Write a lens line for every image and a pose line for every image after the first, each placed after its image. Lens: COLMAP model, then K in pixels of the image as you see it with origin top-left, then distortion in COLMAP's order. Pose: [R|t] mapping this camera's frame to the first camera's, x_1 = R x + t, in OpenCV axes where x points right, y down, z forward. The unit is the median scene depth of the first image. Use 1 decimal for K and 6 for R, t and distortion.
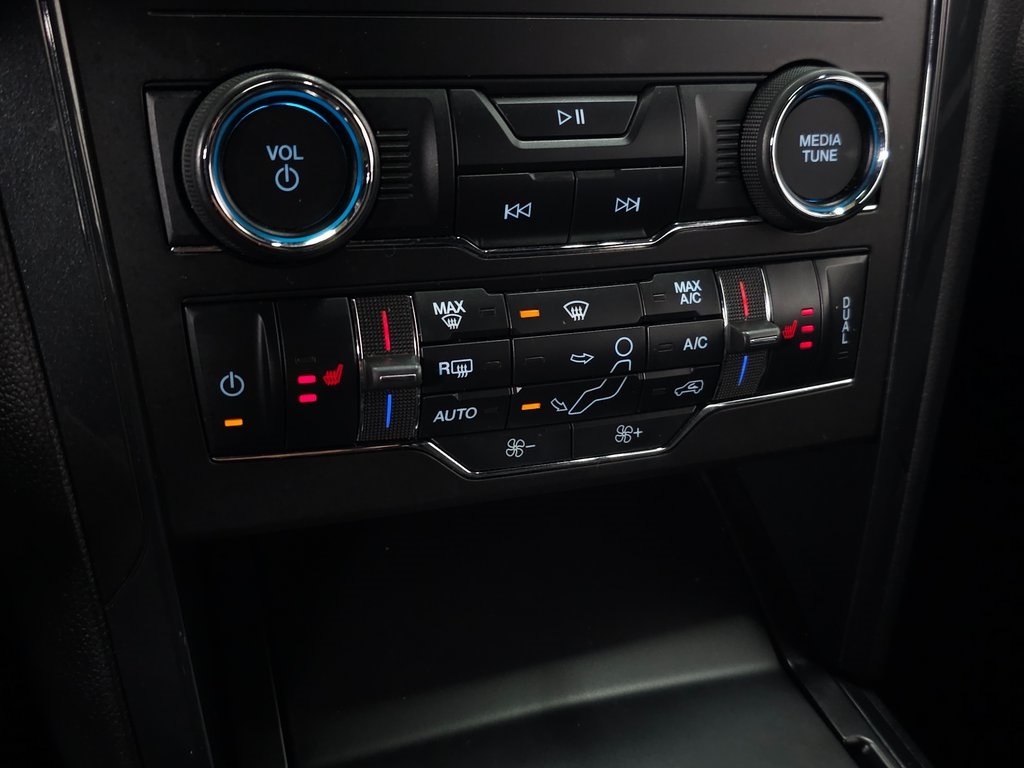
lens RADIAL K [[1148.4, 0, 512.0], [0, 1148.4, 384.0], [0, 0, 1]] dist [0.065158, -0.024368]
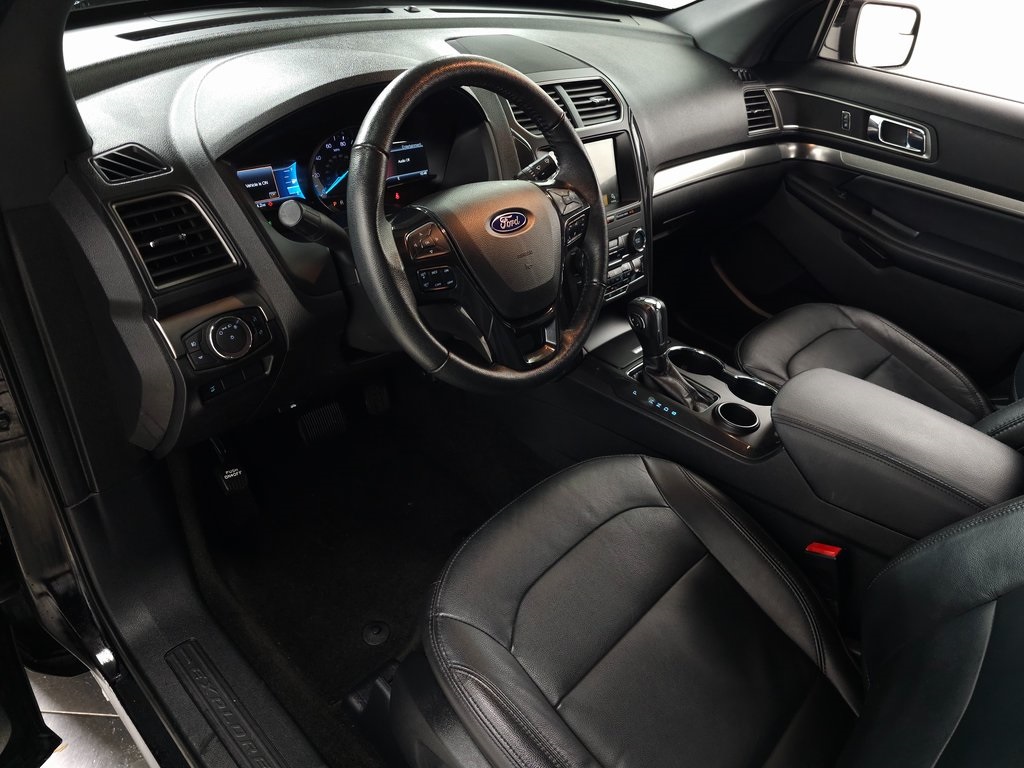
lens RADIAL K [[657.6, 0, 512.0], [0, 657.6, 384.0], [0, 0, 1]] dist [0.031049, -0.042356]
pose [[0.909505, -0.262218, 0.322555, -1.863634], [0.232727, 0.964139, 0.127570, -0.062470], [-0.344439, -0.040959, 0.937915, -2.378425]]
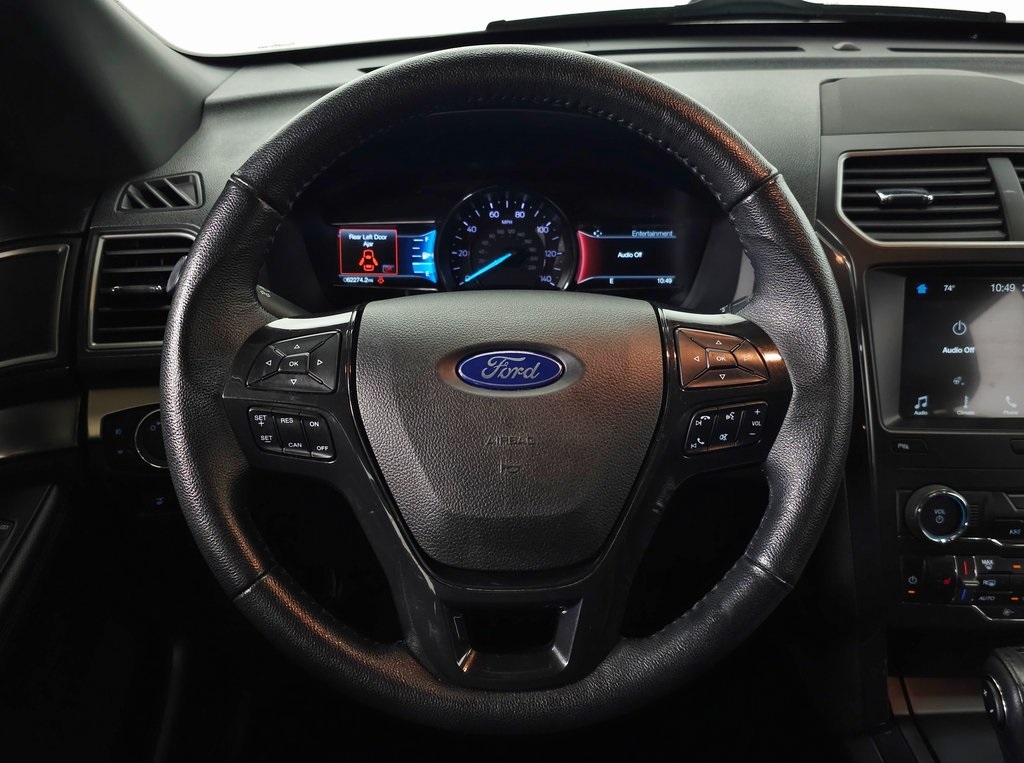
lens RADIAL K [[812.0, 0, 512.0], [0, 812.0, 381.5], [0, 0, 1]] dist [0.031720, -0.067548]
pose [[0.923152, 0.052379, -0.380851, -0.390474], [-0.104827, 0.987431, -0.118287, -0.141442], [0.369868, 0.149120, 0.917039, -1.376759]]
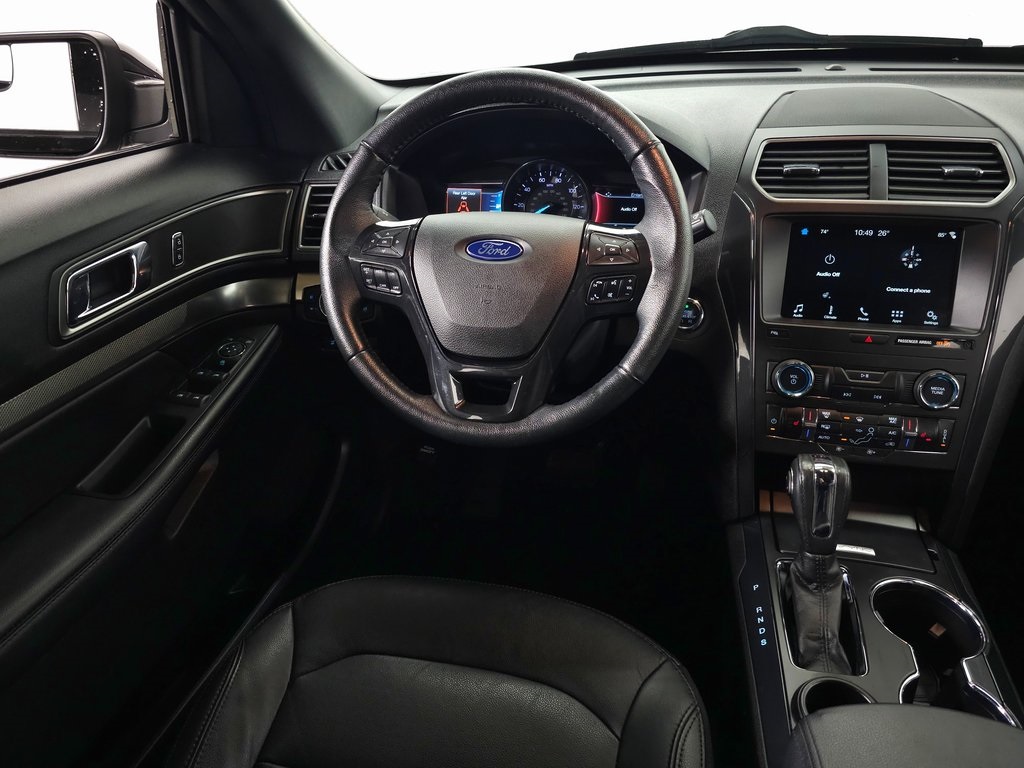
lens RADIAL K [[657.6, 0, 512.0], [0, 657.6, 384.0], [0, 0, 1]] dist [0.031049, -0.042356]
pose [[0.813706, 0.146348, -0.562553, 0.361241], [-0.202447, 0.978546, -0.038261, 0.160251], [0.544884, 0.145020, 0.825876, -1.726267]]
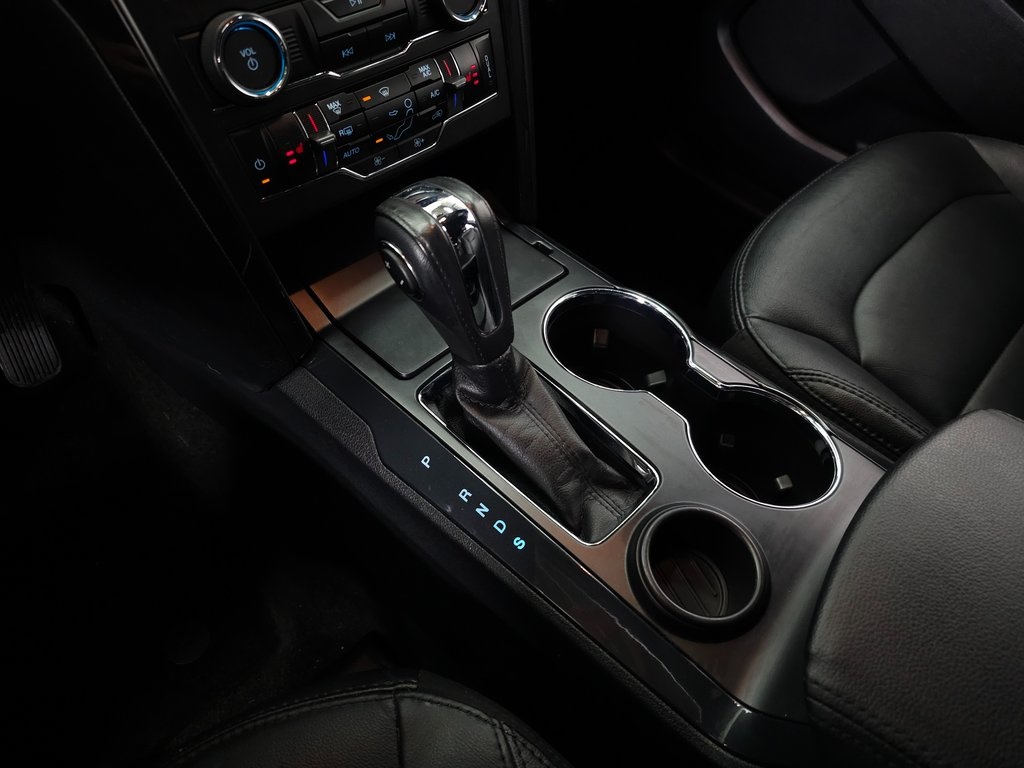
lens RADIAL K [[687.6, 0, 512.0], [0, 687.6, 384.0], [0, 0, 1]] dist [0.034269, -0.053413]
pose [[0.907735, -0.357144, 0.220149, -0.220947], [0.257394, 0.888448, 0.380010, -0.004407], [-0.331309, -0.288283, 0.898403, -0.487494]]
